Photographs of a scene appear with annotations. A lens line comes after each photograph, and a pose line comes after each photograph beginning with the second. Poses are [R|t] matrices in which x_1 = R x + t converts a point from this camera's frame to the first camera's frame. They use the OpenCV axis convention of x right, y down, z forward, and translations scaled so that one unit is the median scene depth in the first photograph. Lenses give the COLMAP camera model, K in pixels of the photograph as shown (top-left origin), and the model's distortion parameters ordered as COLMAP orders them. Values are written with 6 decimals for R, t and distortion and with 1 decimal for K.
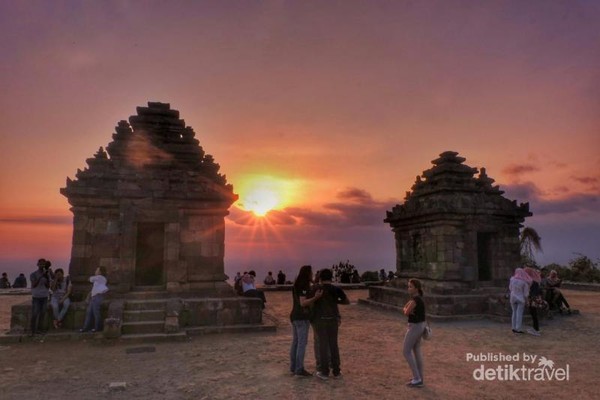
lens RADIAL K [[413.7, 0, 300.0], [0, 413.7, 200.0], [0, 0, 1]] dist [-0.034478, 0.000634]
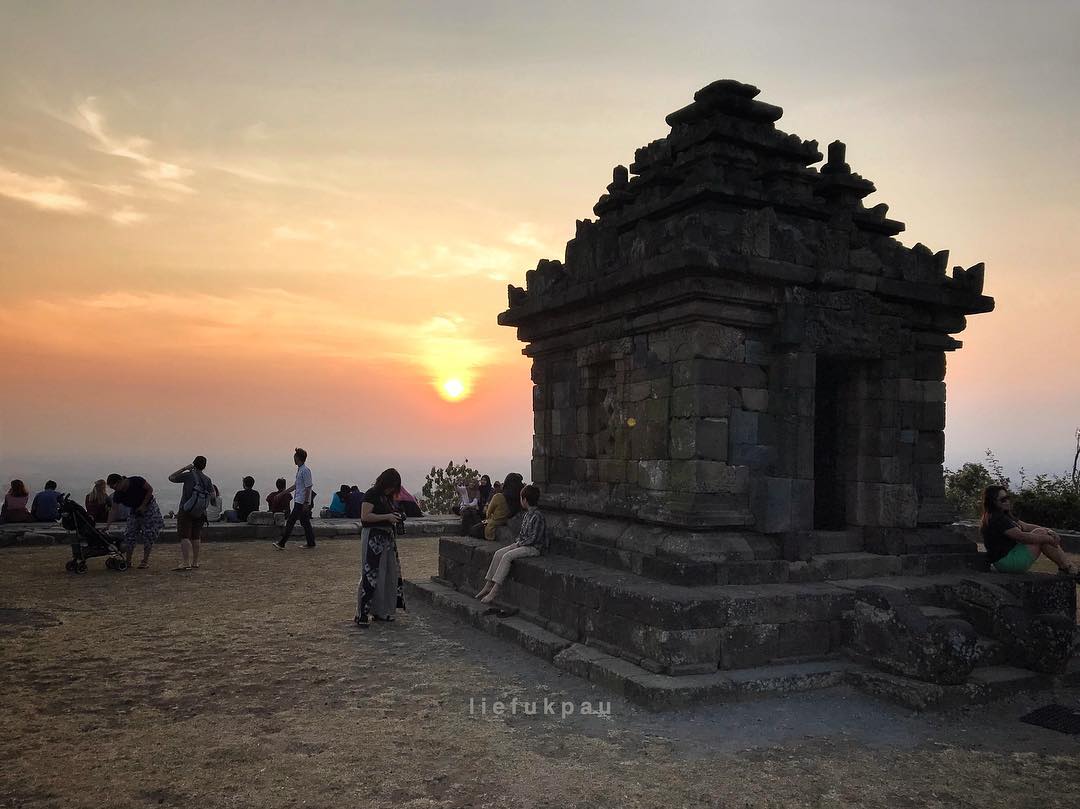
lens RADIAL K [[774.6, 0, 540.0], [0, 774.6, 404.5], [0, 0, 1]] dist [0.035377, -0.154746]
pose [[0.983583, 0.036723, 0.176683, 0.155469], [-0.049193, 0.996558, 0.066723, 0.083194], [-0.173624, -0.074320, 0.982004, 0.506254]]
